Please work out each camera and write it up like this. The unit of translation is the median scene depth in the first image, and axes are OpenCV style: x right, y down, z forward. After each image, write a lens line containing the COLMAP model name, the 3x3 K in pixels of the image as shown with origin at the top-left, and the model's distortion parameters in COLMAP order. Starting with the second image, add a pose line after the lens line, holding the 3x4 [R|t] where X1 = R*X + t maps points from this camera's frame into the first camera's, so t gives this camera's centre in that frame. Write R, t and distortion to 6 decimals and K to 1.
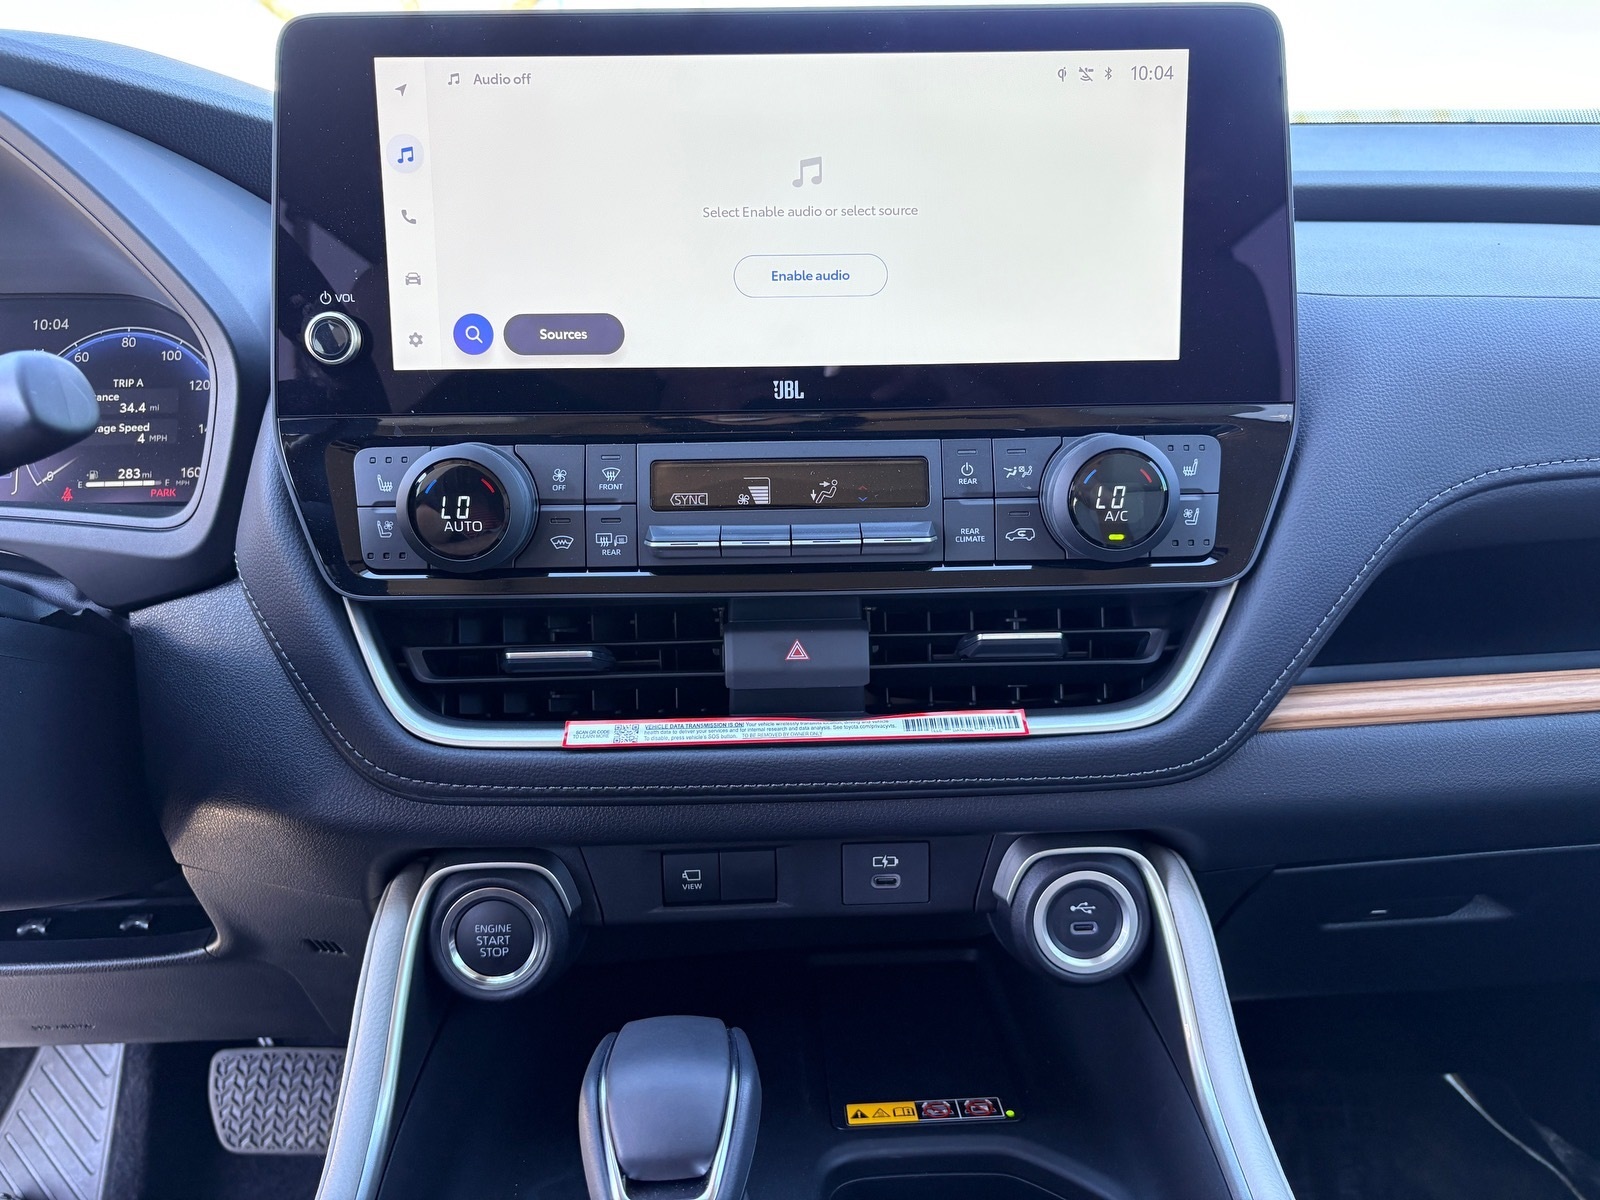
lens RADIAL K [[1240.9, 0, 800.7], [0, 1240.9, 600.2], [0, 0, 1]] dist [0.031559, -0.055281]
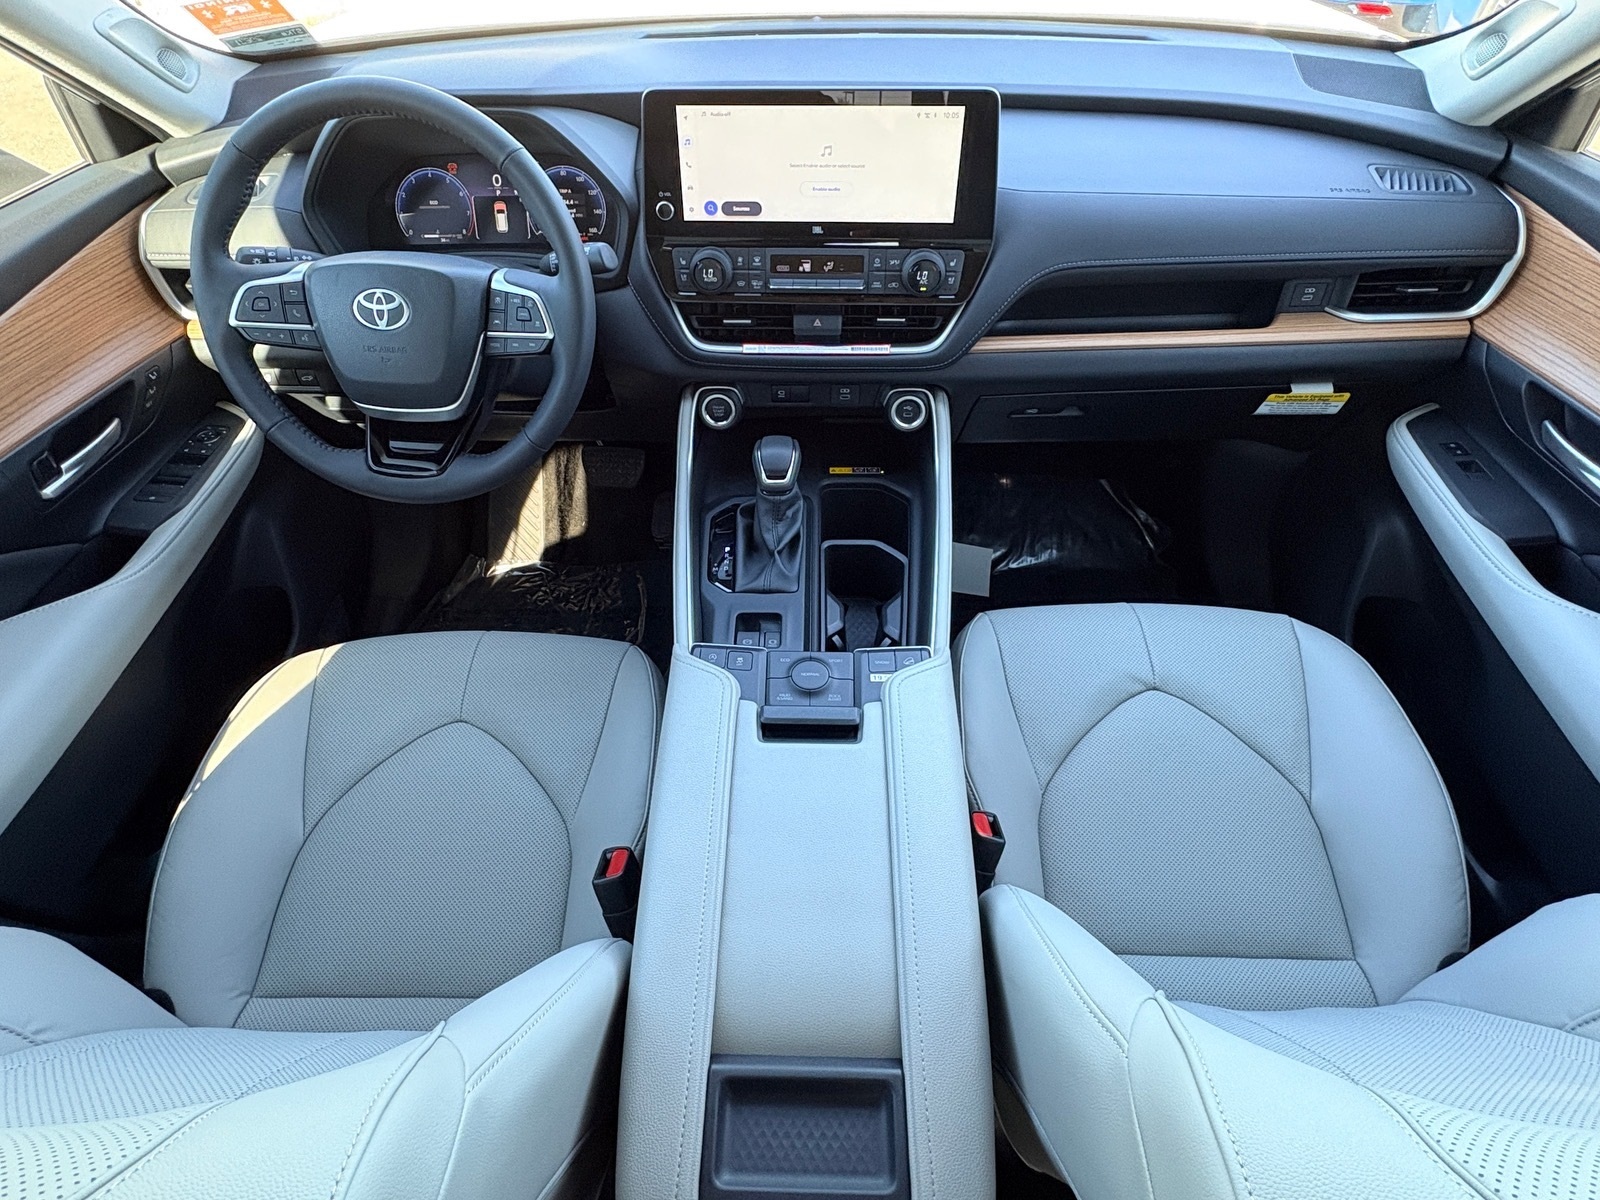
lens RADIAL K [[859.3, 0, 788.5], [0, 859.3, 604.5], [0, 0, 1]] dist [0.000283, 0.001526]
pose [[0.997612, 0.048719, -0.048967, 0.062897], [-0.019601, 0.879418, 0.475647, -0.350843], [0.066235, -0.473551, 0.878272, -1.183710]]
